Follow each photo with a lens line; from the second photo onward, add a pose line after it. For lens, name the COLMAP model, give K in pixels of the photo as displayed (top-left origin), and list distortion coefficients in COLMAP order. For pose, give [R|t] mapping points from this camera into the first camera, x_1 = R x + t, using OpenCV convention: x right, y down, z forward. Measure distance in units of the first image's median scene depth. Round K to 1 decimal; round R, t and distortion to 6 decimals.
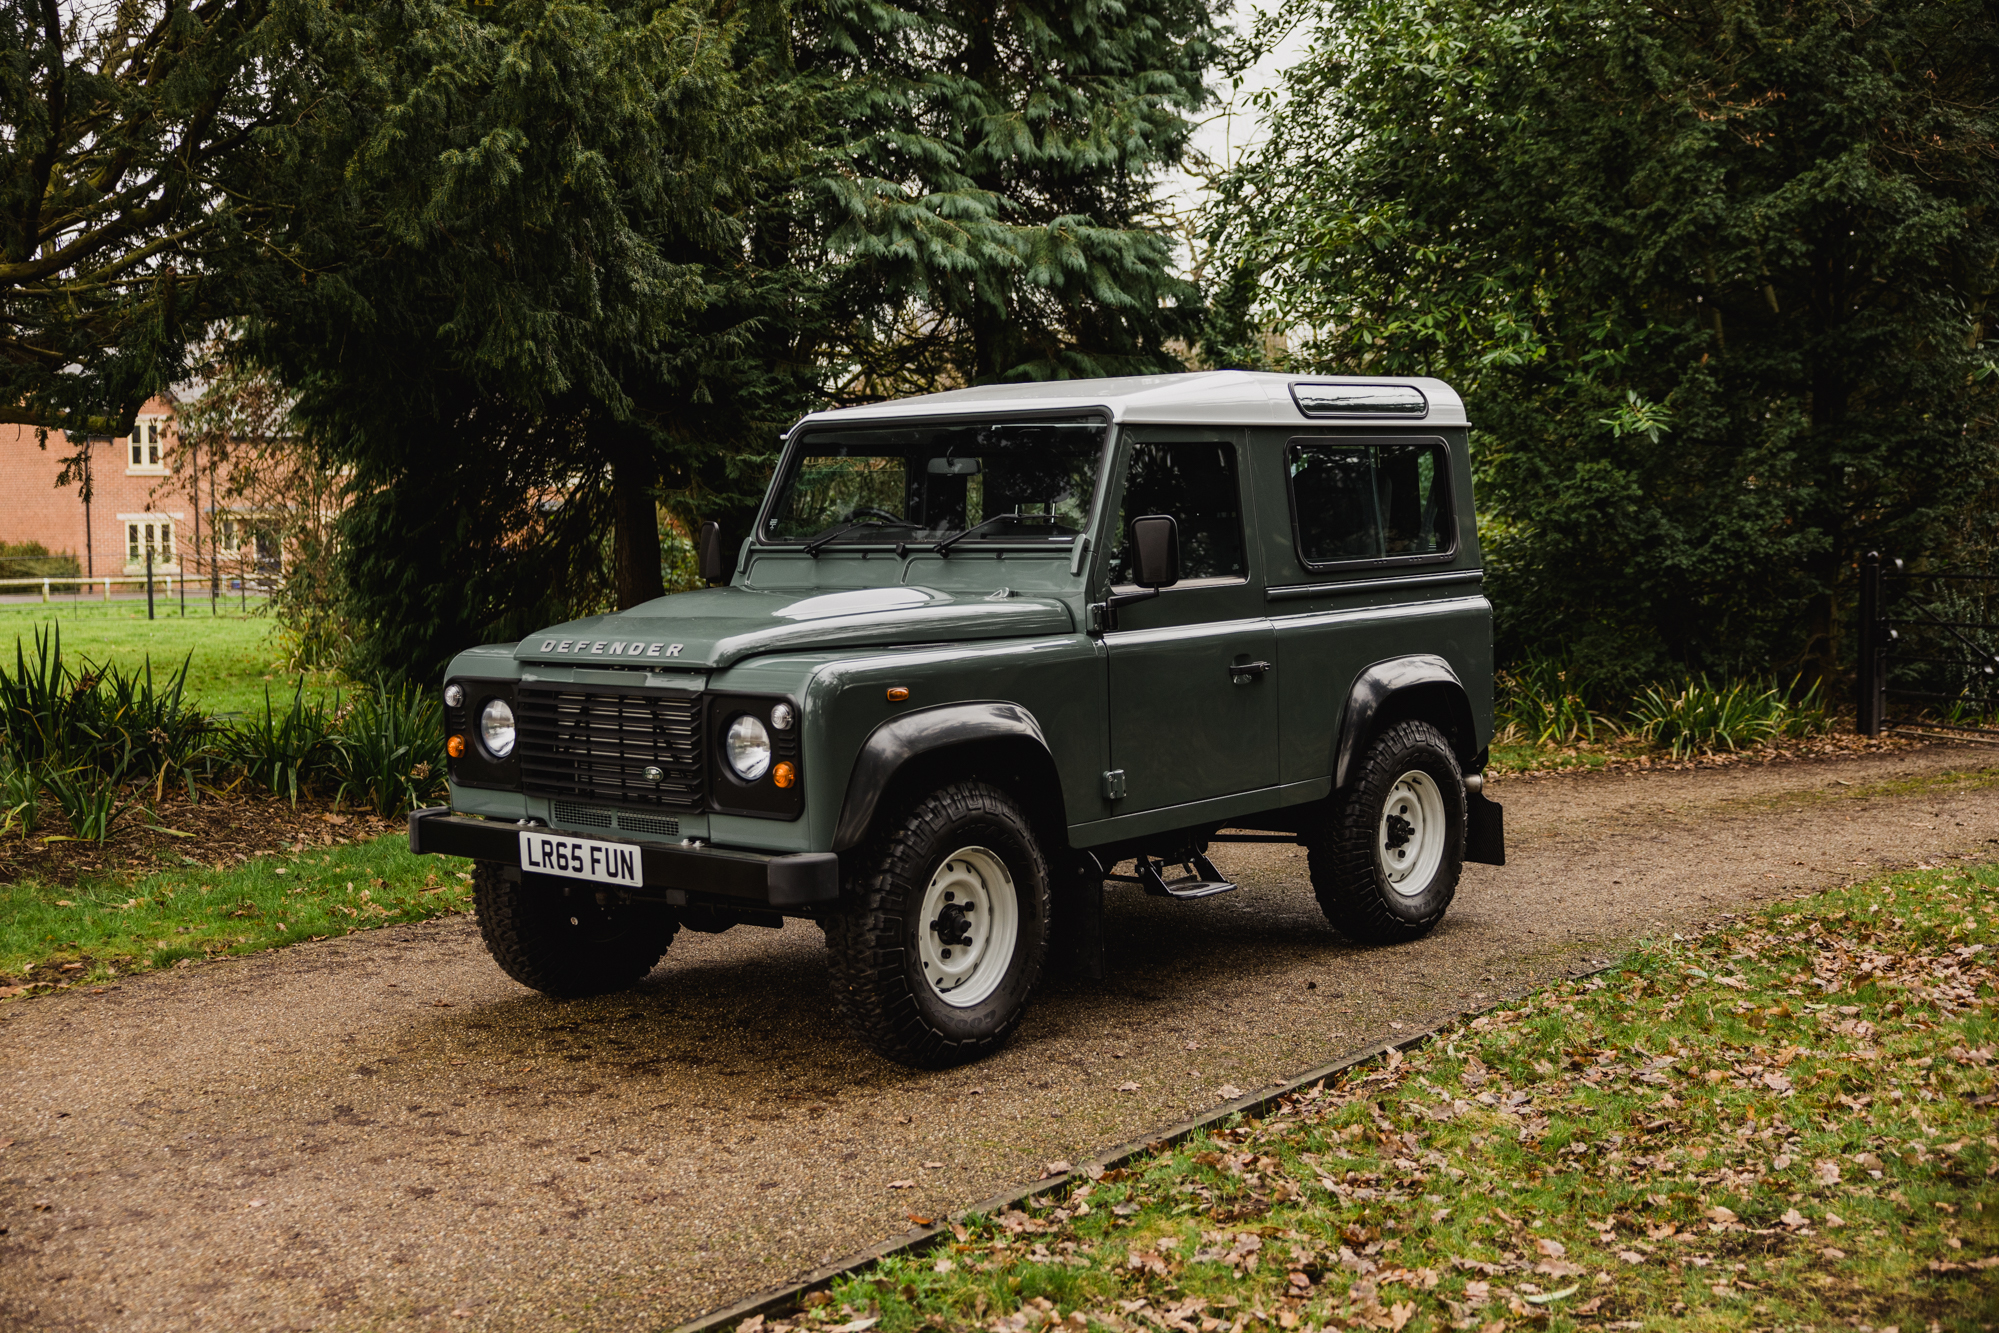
lens RADIAL K [[2307.7, 0, 999.5], [0, 2307.7, 666.5], [0, 0, 1]] dist [-0.000908, 0.054142]
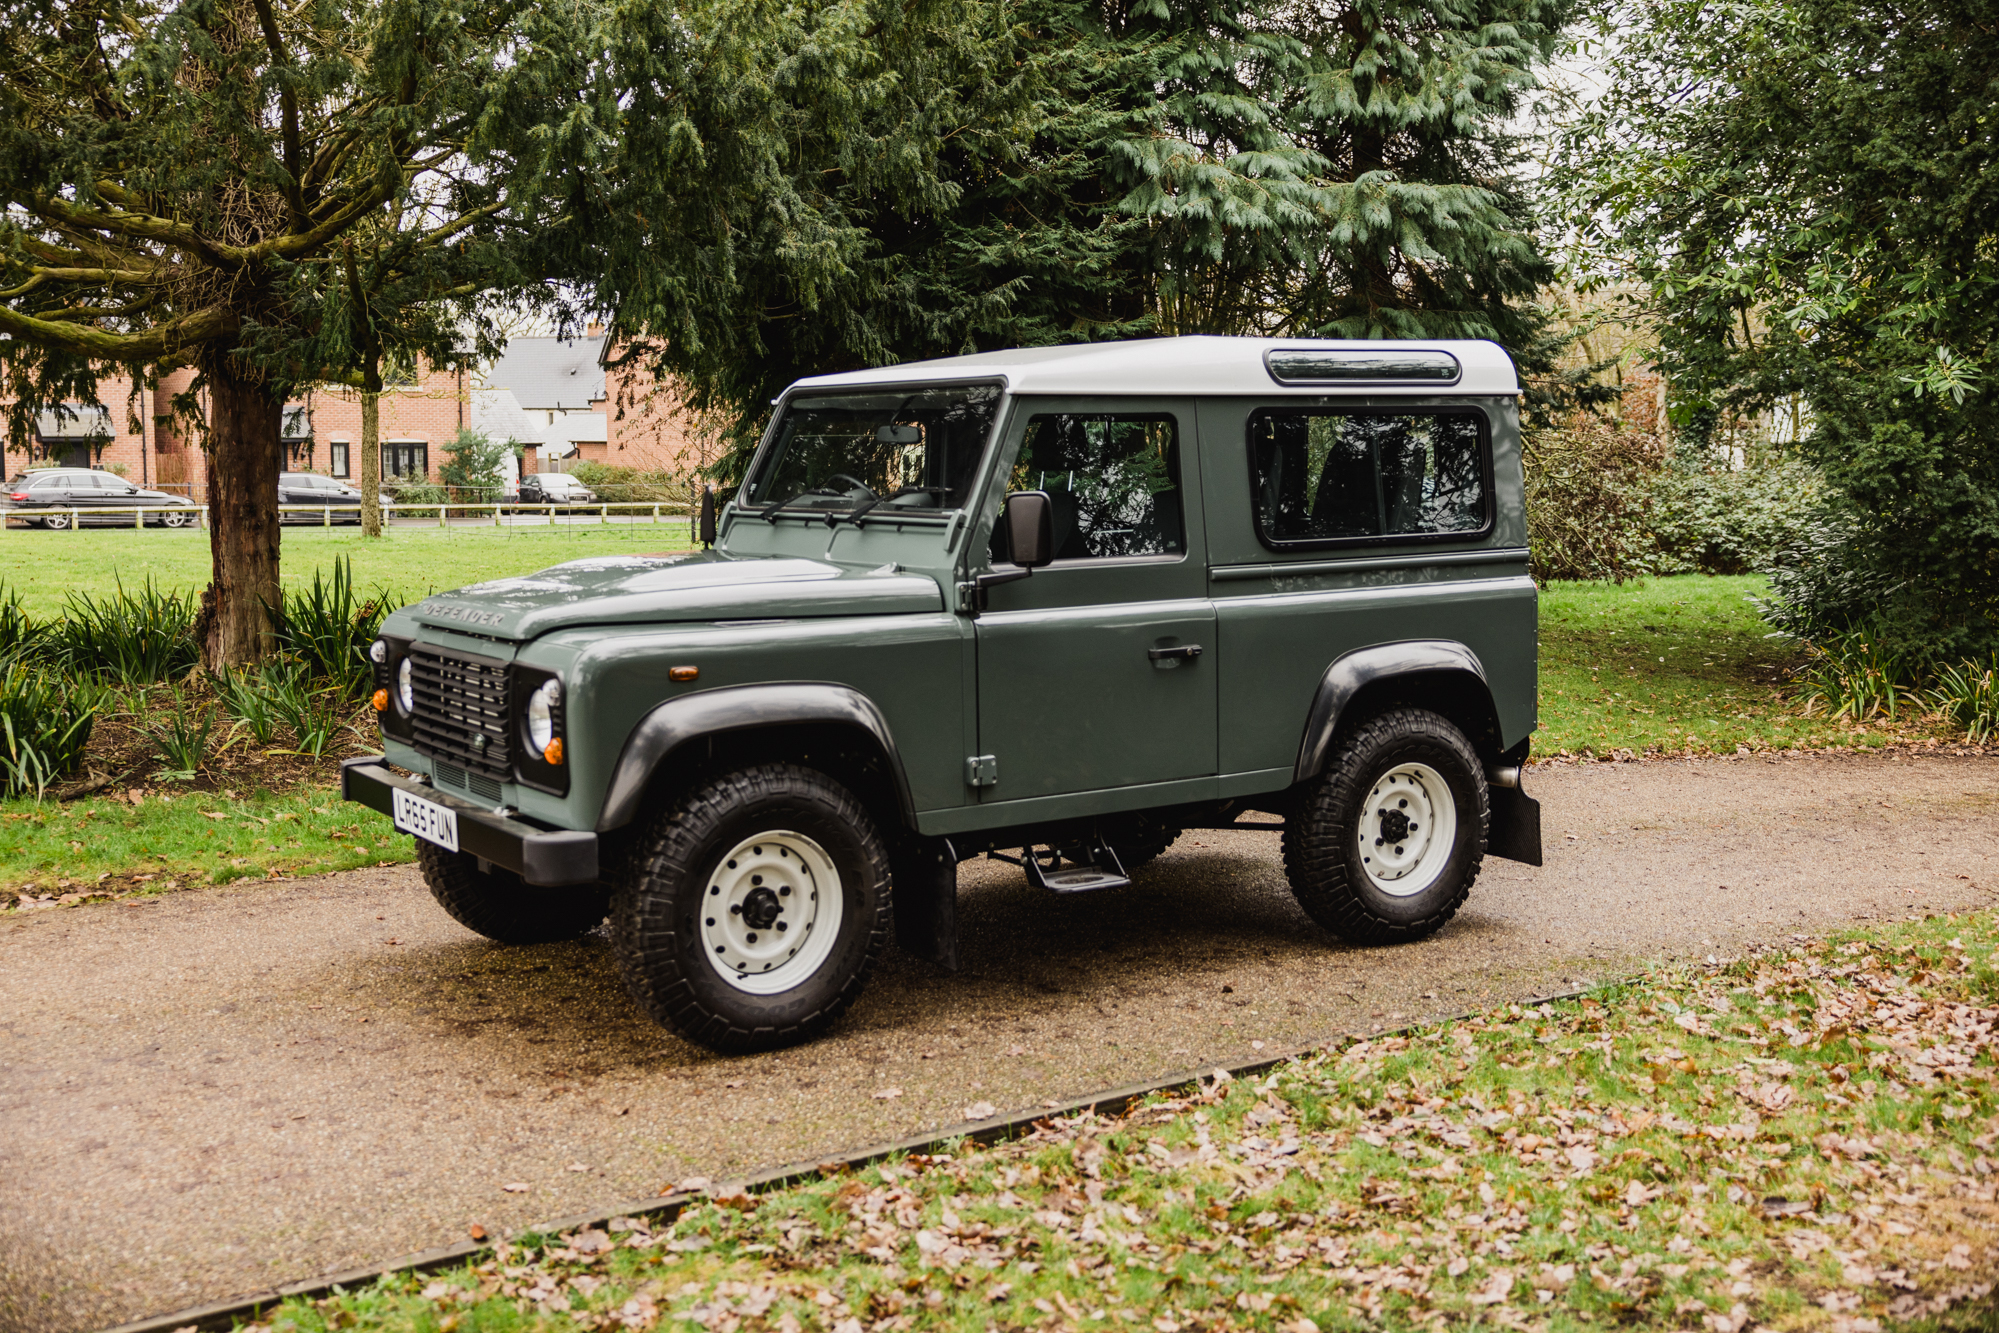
lens RADIAL K [[2102.4, 0, 999.5], [0, 2102.4, 666.5], [0, 0, 1]] dist [-0.015207, 0.022096]
pose [[0.963461, 0.039880, -0.264862, 0.288676], [-0.030233, 0.998726, 0.040402, -0.027976], [0.266136, -0.030918, 0.963439, 0.159223]]
